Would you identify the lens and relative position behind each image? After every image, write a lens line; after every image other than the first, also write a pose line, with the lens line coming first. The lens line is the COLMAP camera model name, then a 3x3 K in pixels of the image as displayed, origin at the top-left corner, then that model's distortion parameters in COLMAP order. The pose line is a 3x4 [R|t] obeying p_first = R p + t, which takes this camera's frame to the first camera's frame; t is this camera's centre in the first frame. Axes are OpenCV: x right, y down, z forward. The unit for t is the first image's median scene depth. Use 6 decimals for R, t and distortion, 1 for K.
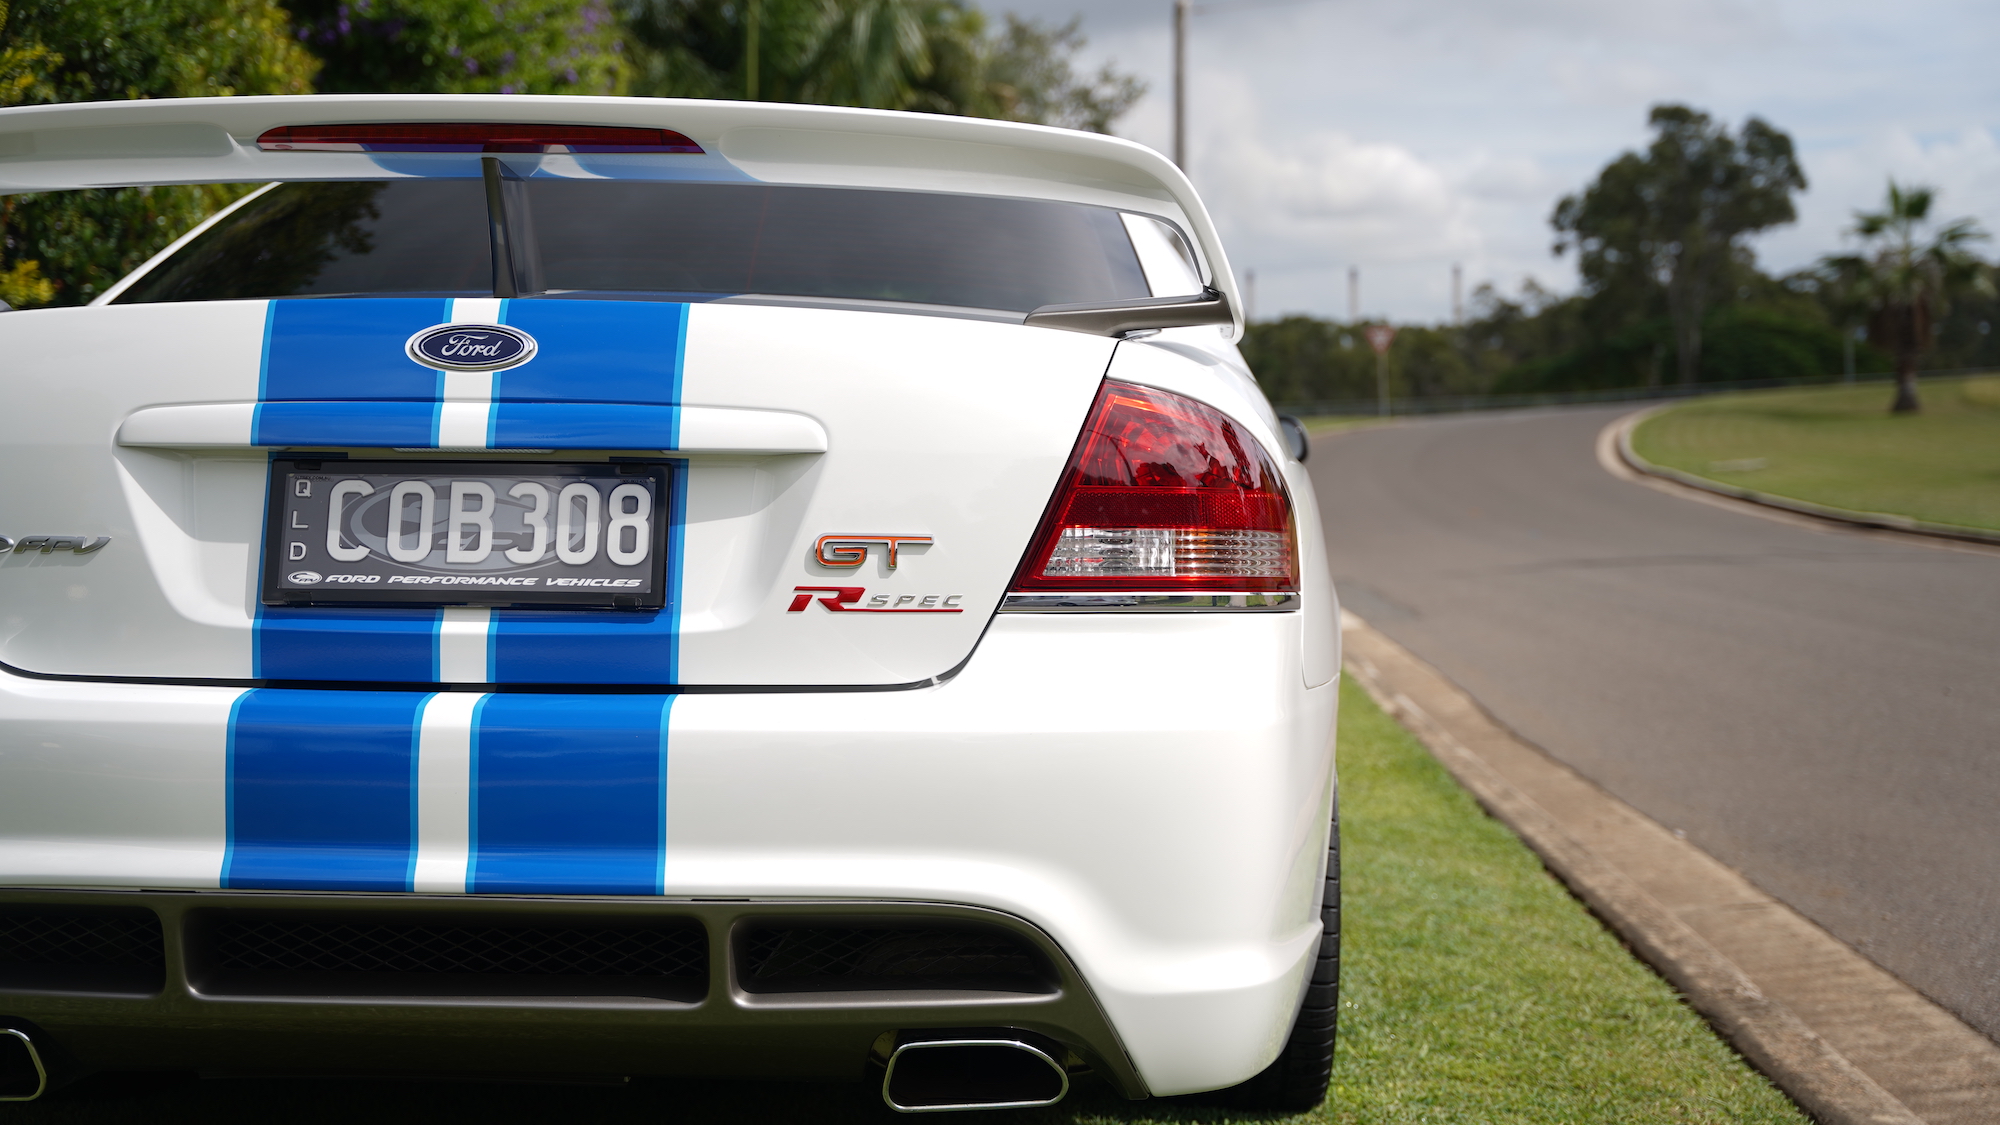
lens RADIAL K [[2439.6, 0, 1000.0], [0, 2439.6, 562.5], [0, 0, 1]] dist [0.009192, 0.297246]
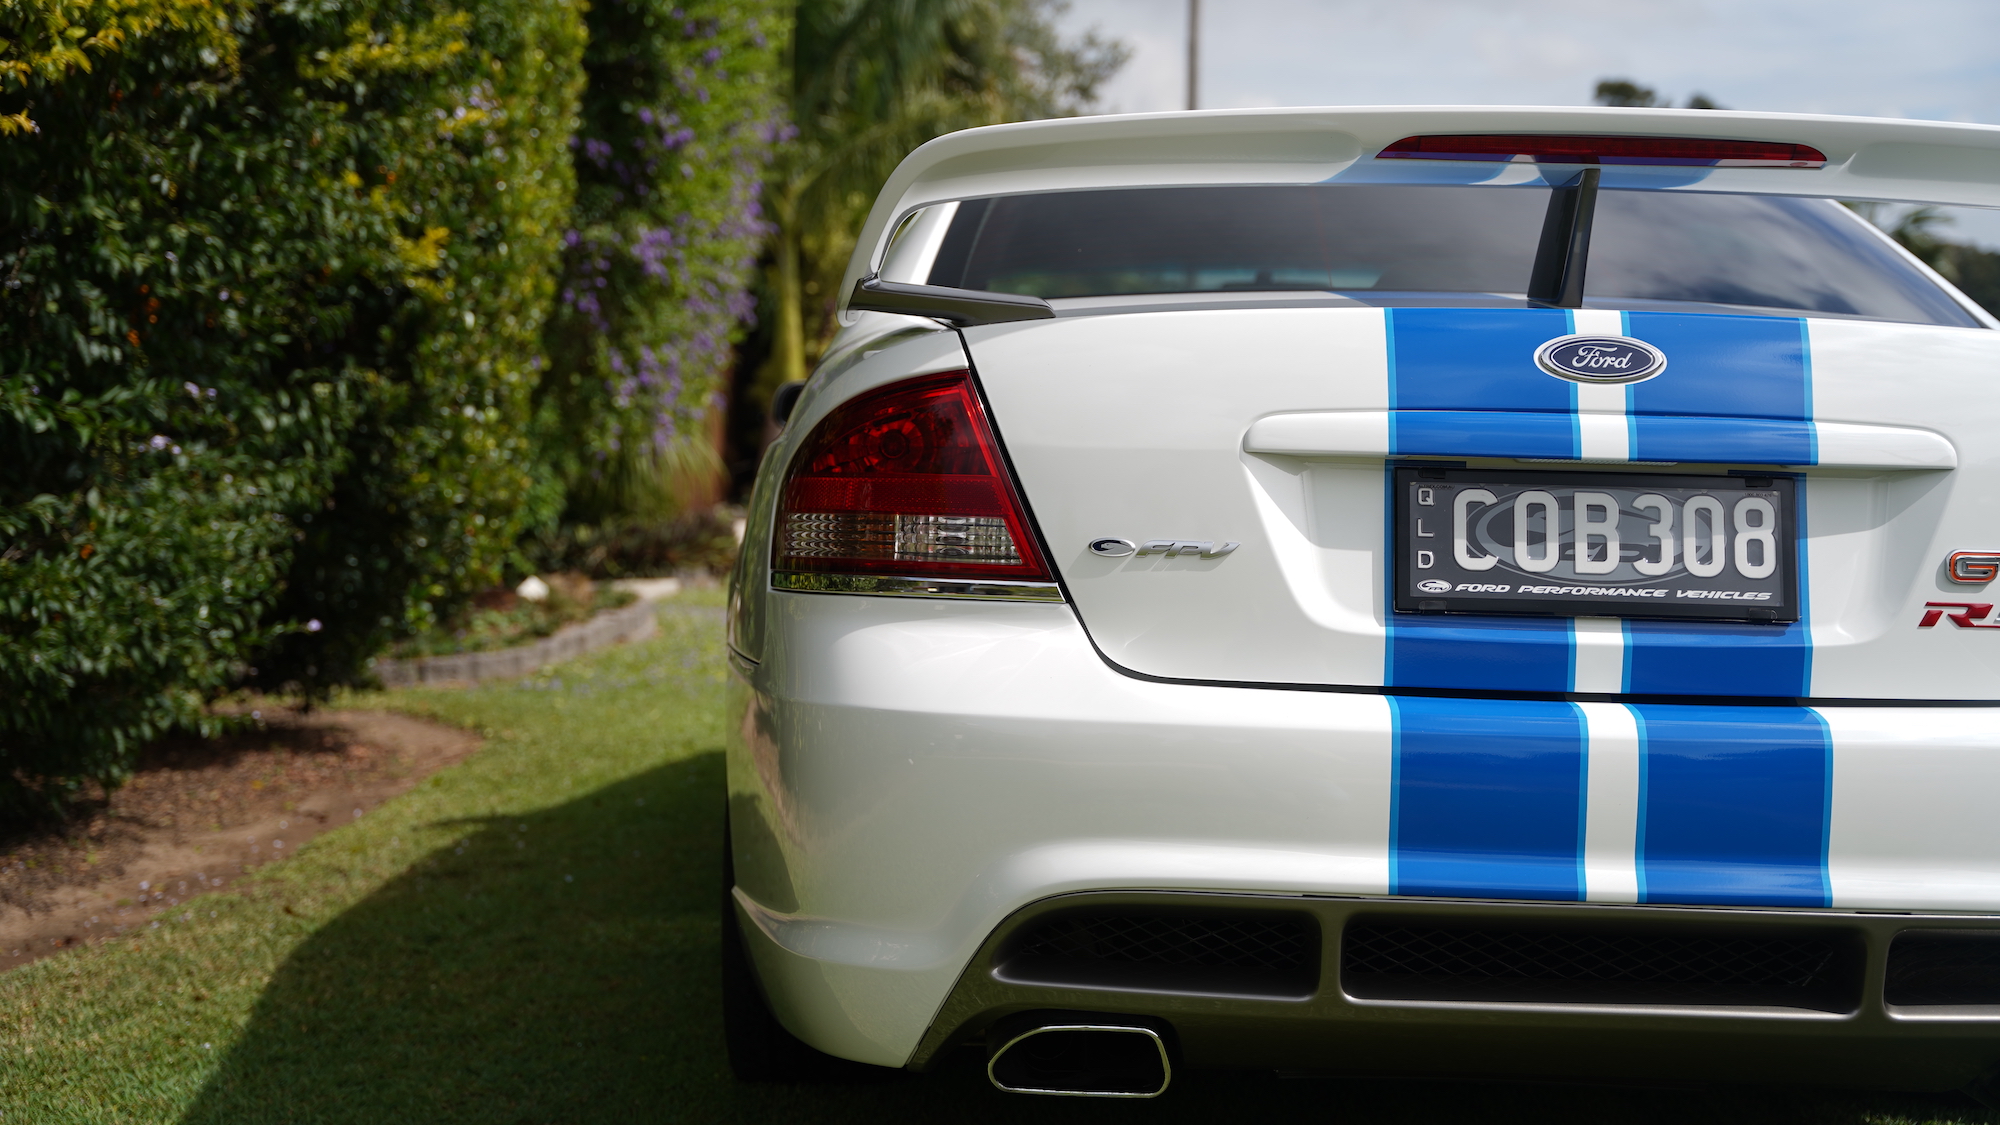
lens RADIAL K [[2439.6, 0, 1000.0], [0, 2439.6, 562.5], [0, 0, 1]] dist [0.009192, 0.297246]
pose [[0.998572, 0.014027, 0.051546, -0.514166], [-0.014892, 0.999754, 0.016442, -0.017307], [-0.051302, -0.017186, 0.998535, 0.006600]]
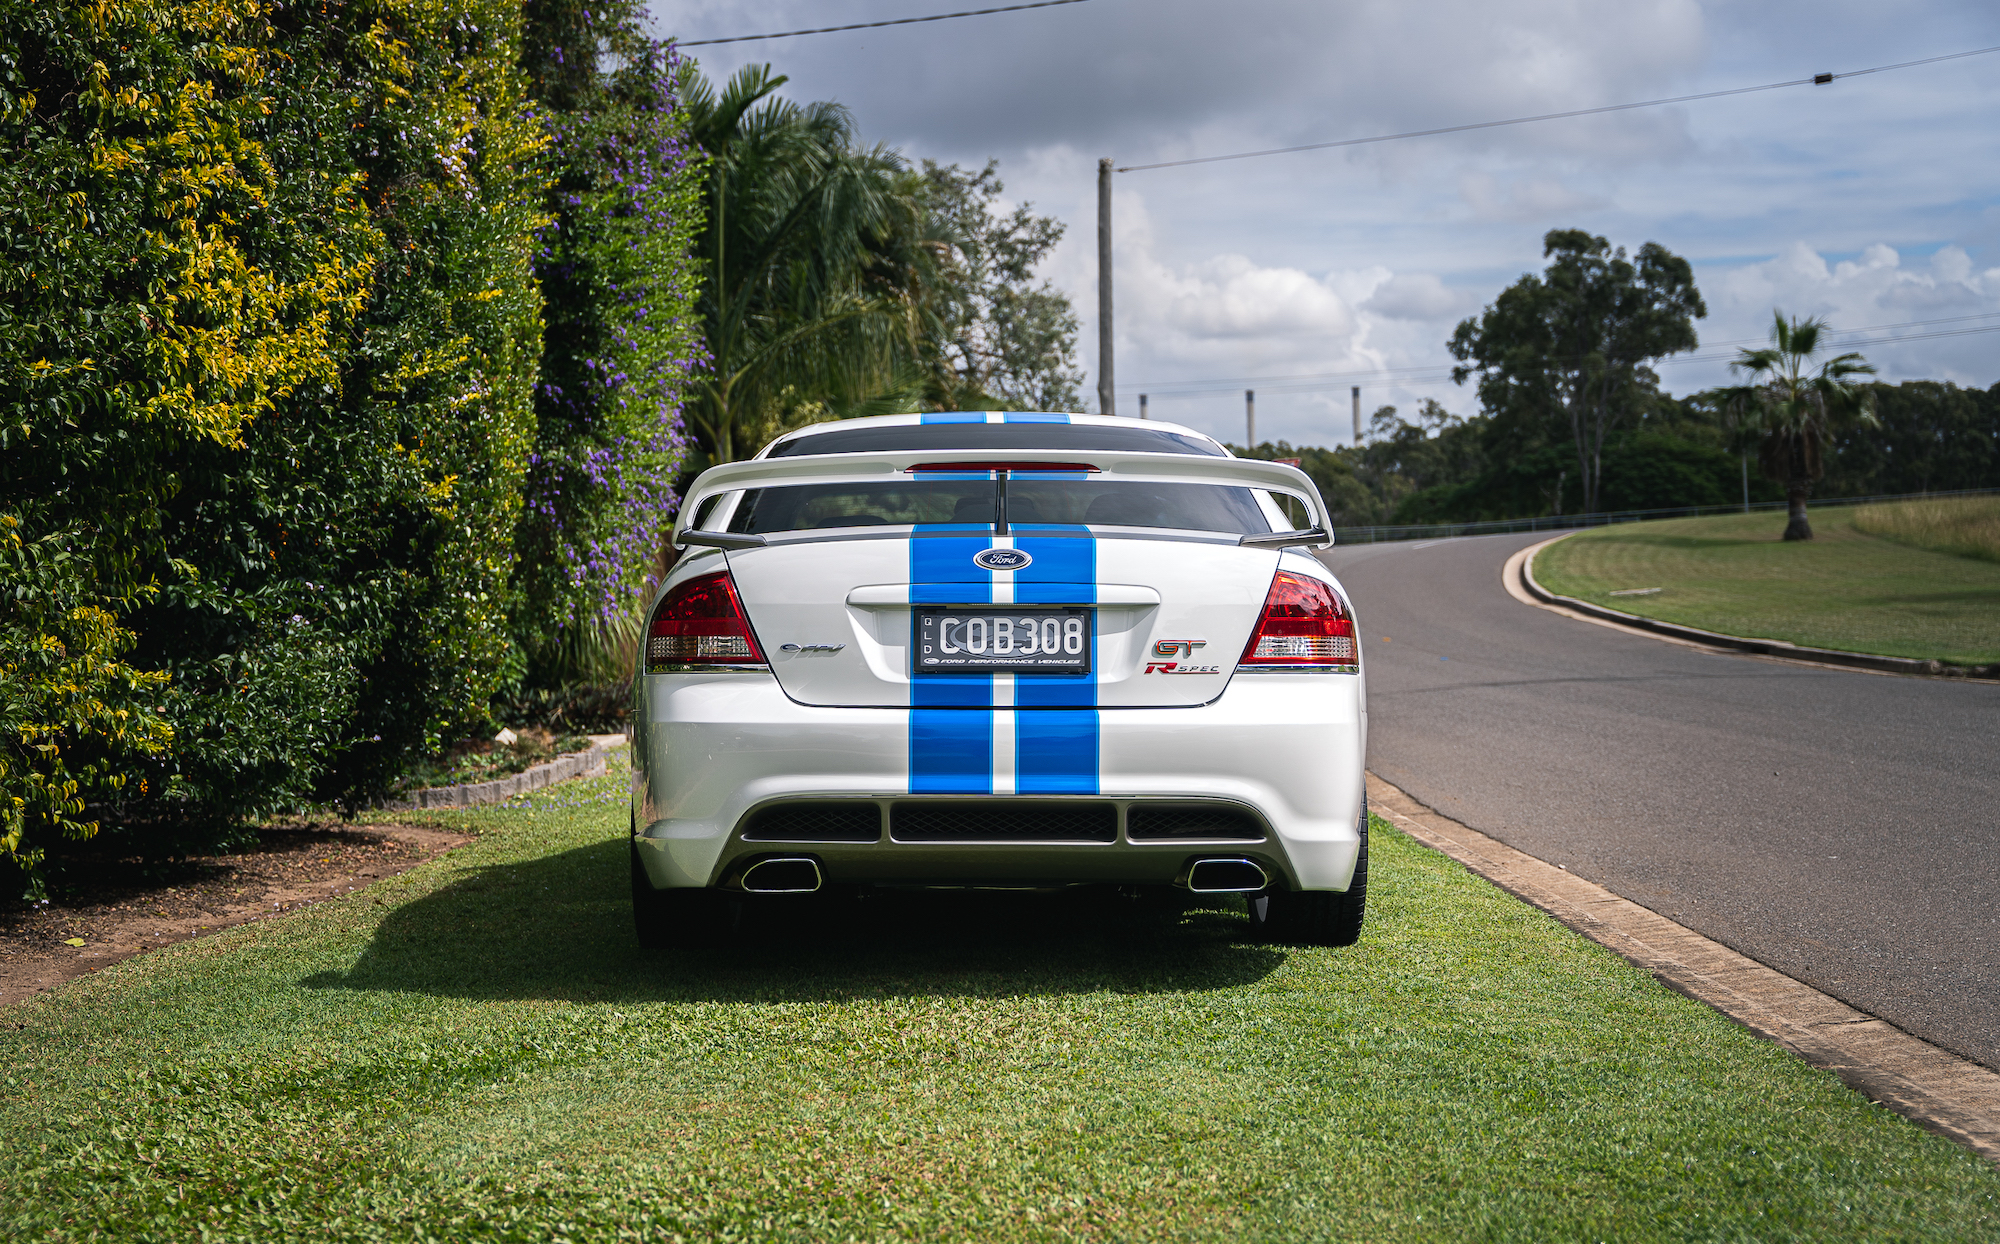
lens RADIAL K [[2672.7, 0, 901.8], [0, 2672.7, 620.7], [0, 0, 1]] dist [0.011164, 0.070501]
pose [[0.999793, -0.009096, 0.018188, -0.356828], [0.009643, 0.999497, -0.030209, 0.043687], [-0.017904, 0.030378, 0.999378, -1.492509]]
